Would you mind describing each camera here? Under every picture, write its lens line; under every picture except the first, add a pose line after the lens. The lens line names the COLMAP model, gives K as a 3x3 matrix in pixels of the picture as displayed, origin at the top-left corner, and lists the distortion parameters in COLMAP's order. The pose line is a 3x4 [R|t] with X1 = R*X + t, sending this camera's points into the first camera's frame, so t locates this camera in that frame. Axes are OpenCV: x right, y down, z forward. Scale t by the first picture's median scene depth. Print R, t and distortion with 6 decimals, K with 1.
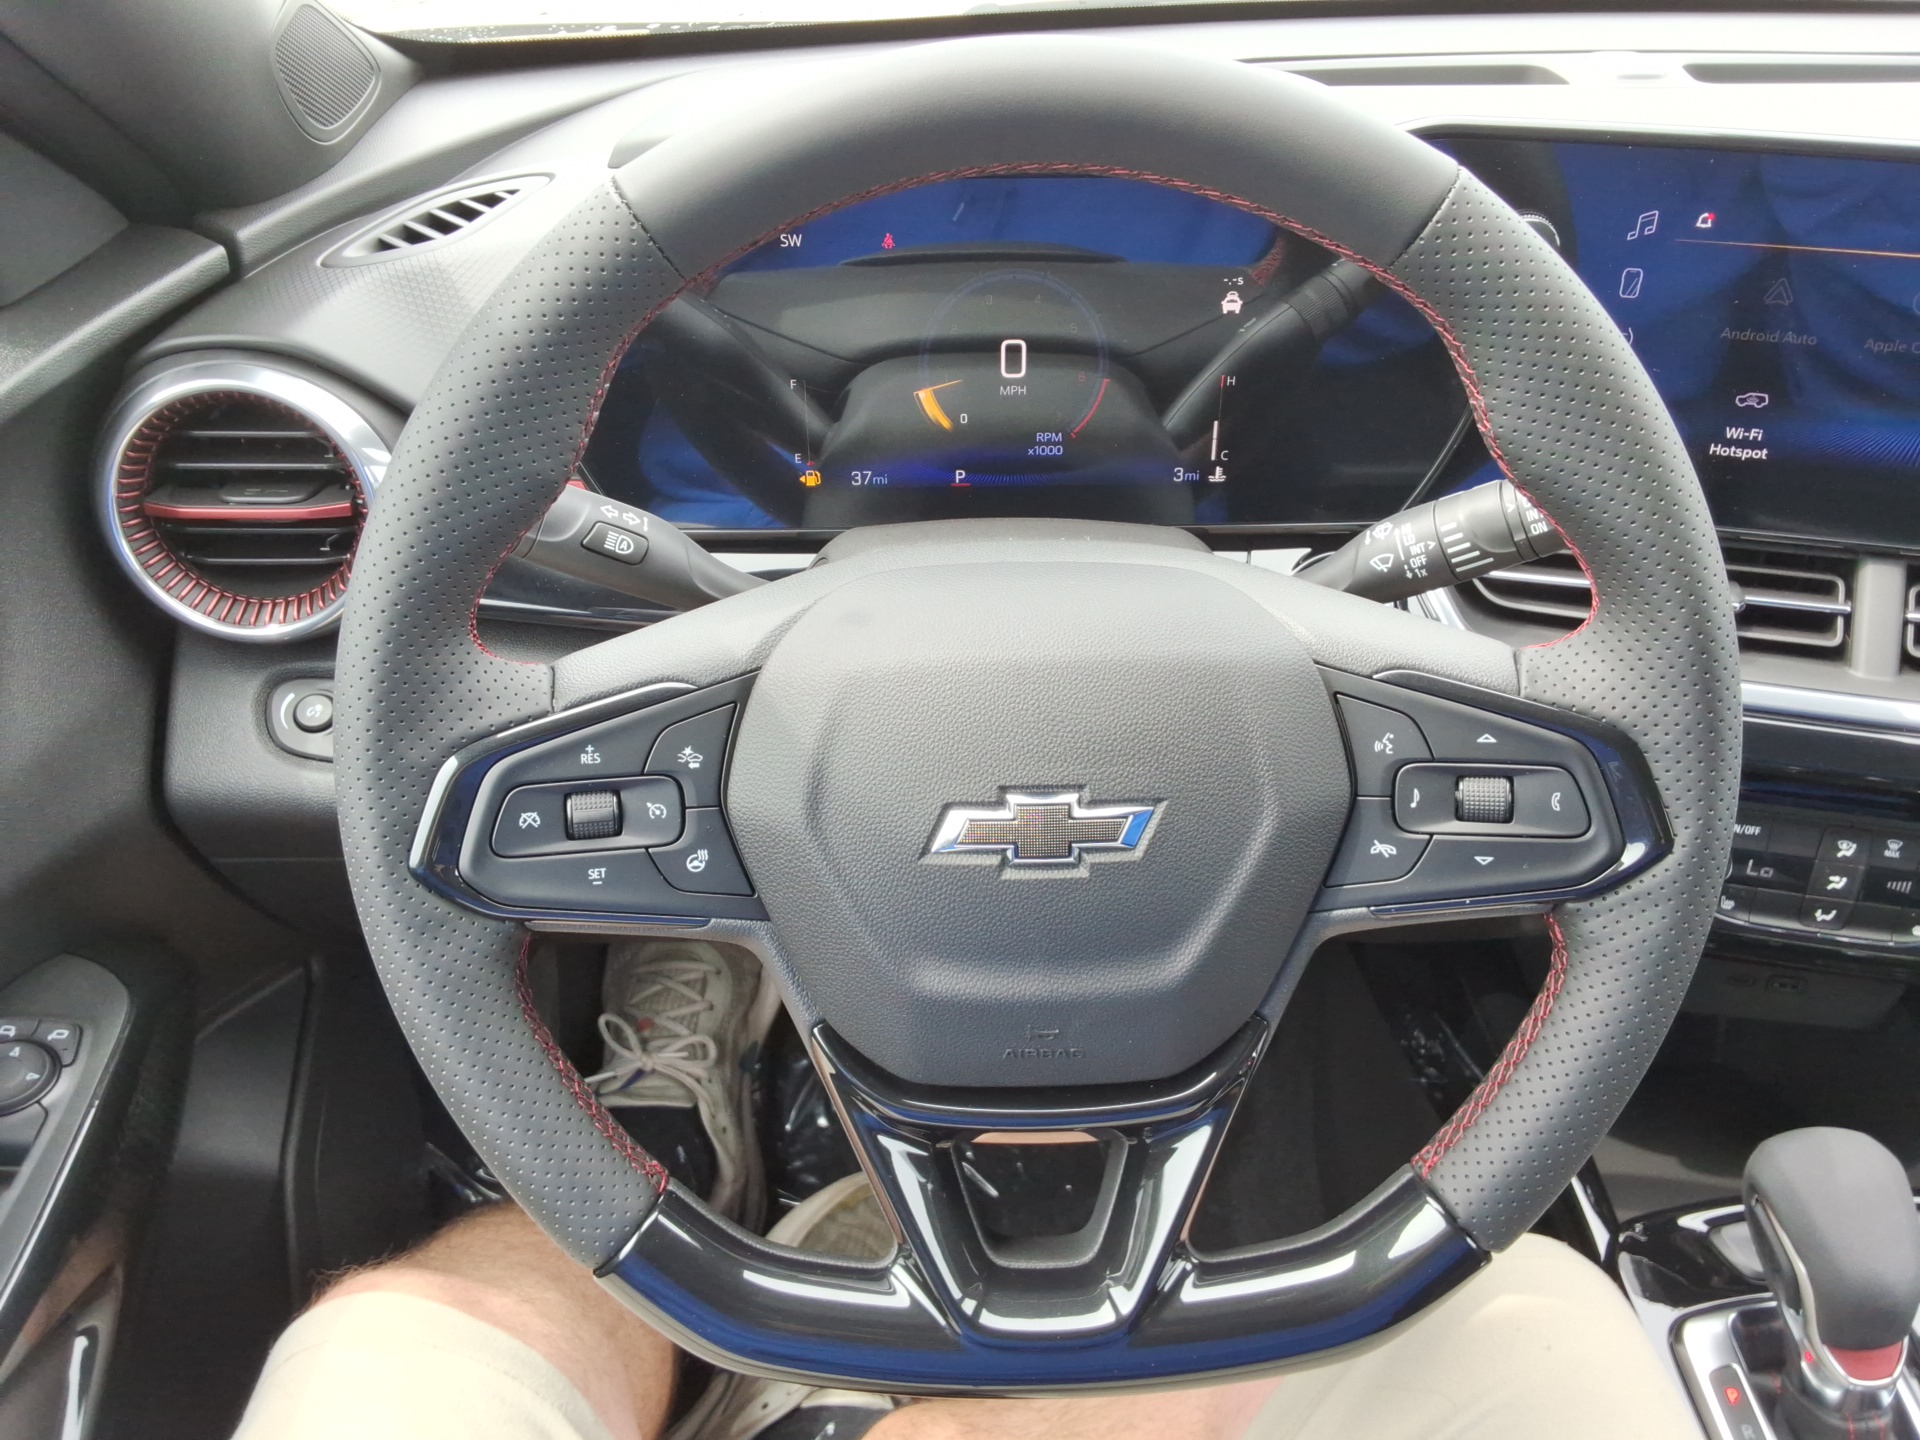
lens RADIAL K [[1542.3, 0, 974.6], [0, 1542.3, 705.2], [0, 0, 1]] dist [0.106908, -0.166813]
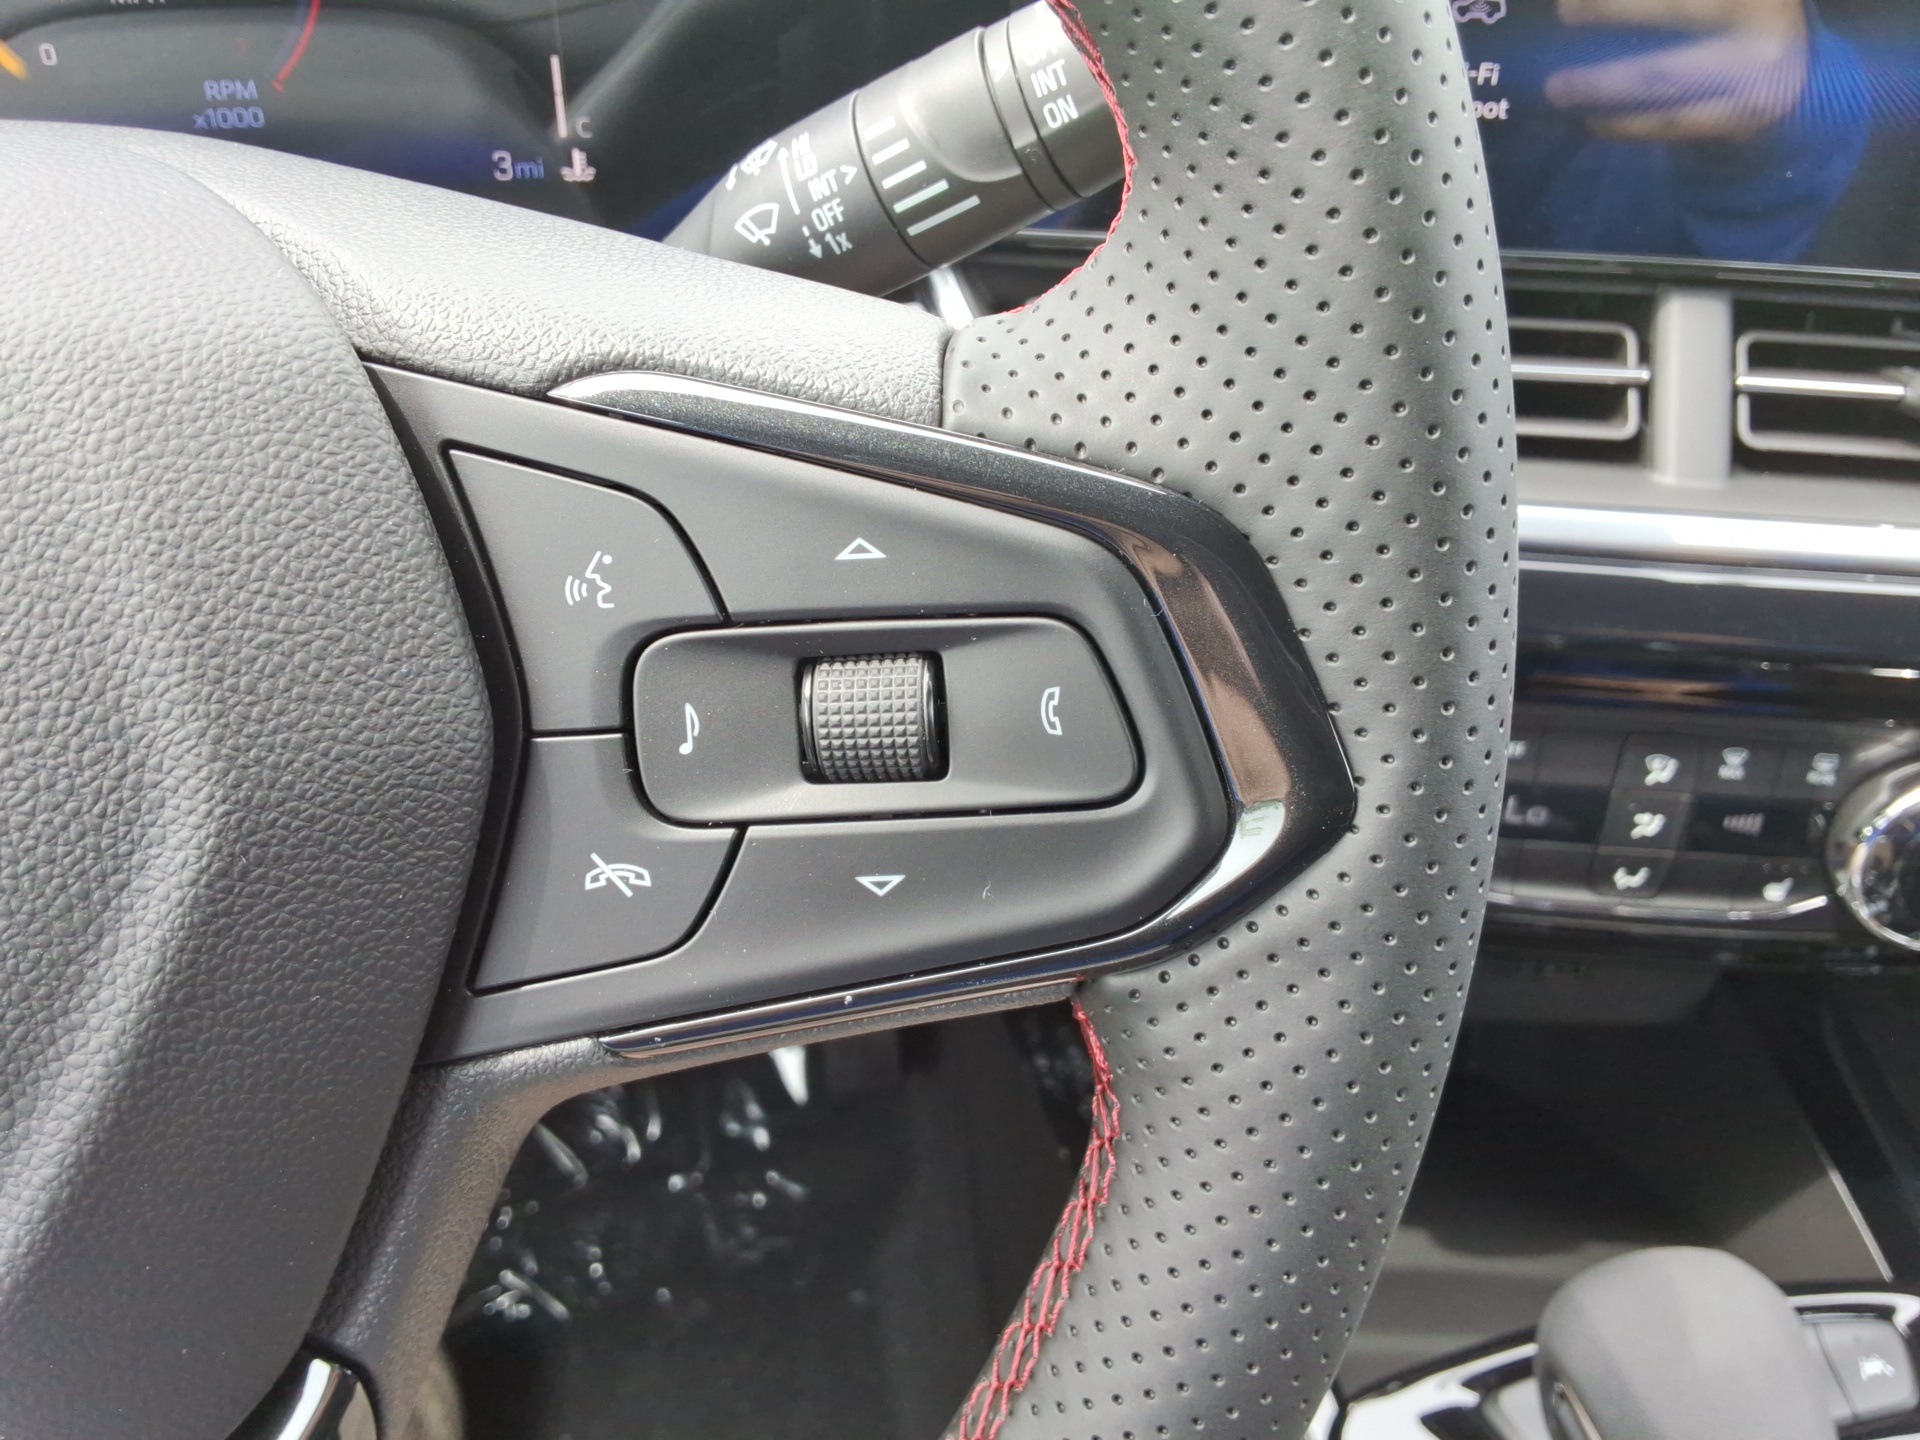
lens RADIAL K [[1542.3, 0, 990.7], [0, 1542.3, 710.9], [0, 0, 1]] dist [0.106908, -0.166813]
pose [[0.986069, -0.065247, 0.153006, 0.212534], [0.061120, 0.997632, 0.031526, 0.034636], [-0.154700, -0.021735, 0.987722, 0.451664]]
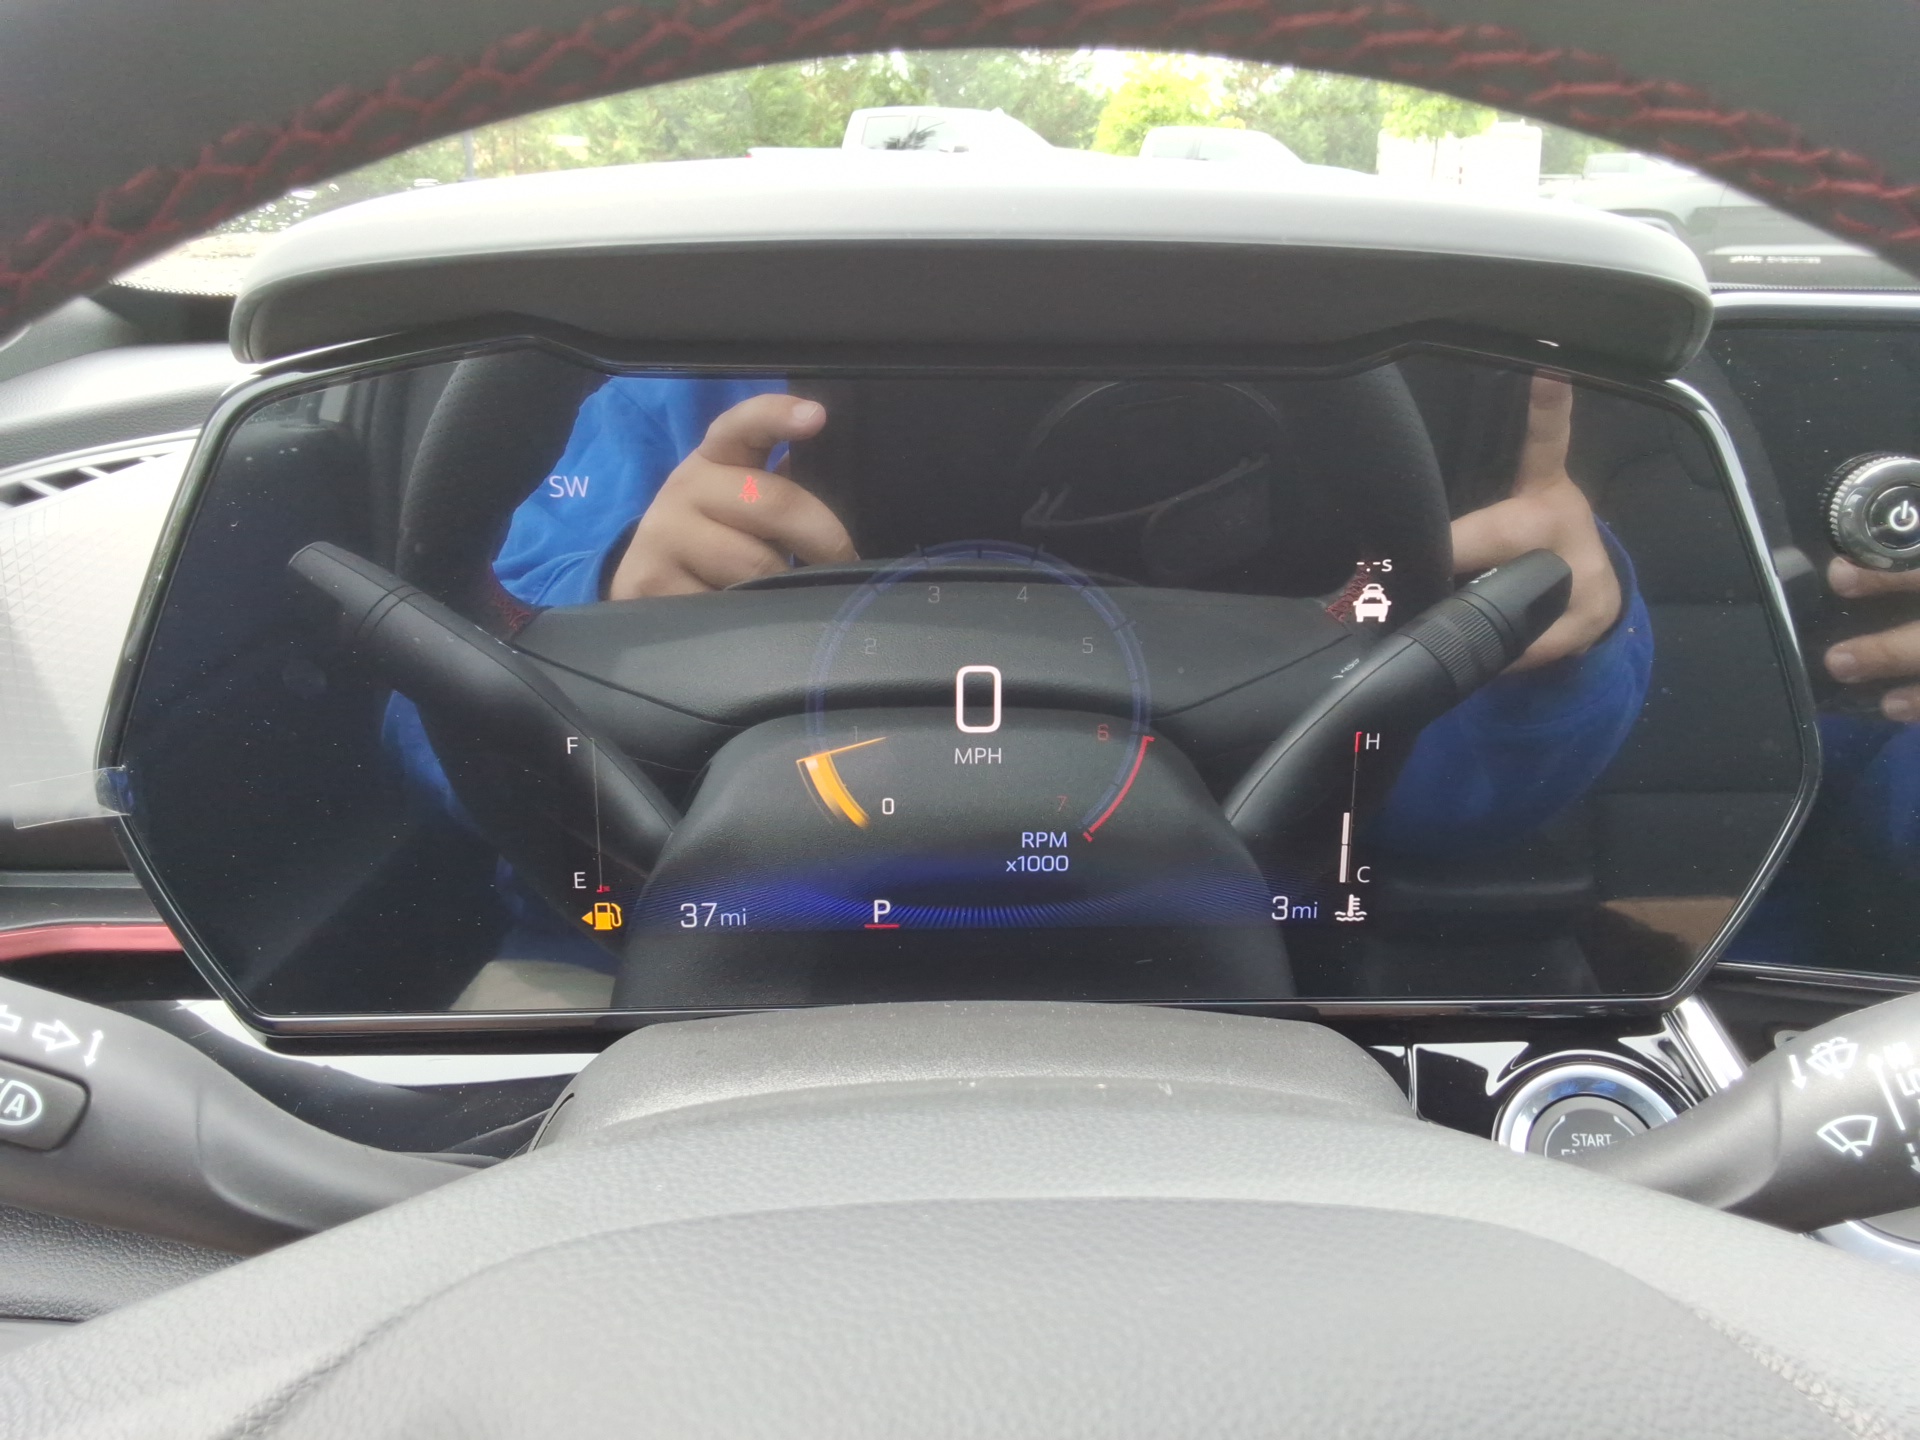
lens RADIAL K [[1542.3, 0, 979.2], [0, 1542.3, 724.8], [0, 0, 1]] dist [0.106908, -0.166813]
pose [[0.999688, 0.002000, 0.024887, 0.011725], [0.004205, 0.969065, -0.246769, -0.080071], [-0.024611, 0.246797, 0.968755, 0.473465]]
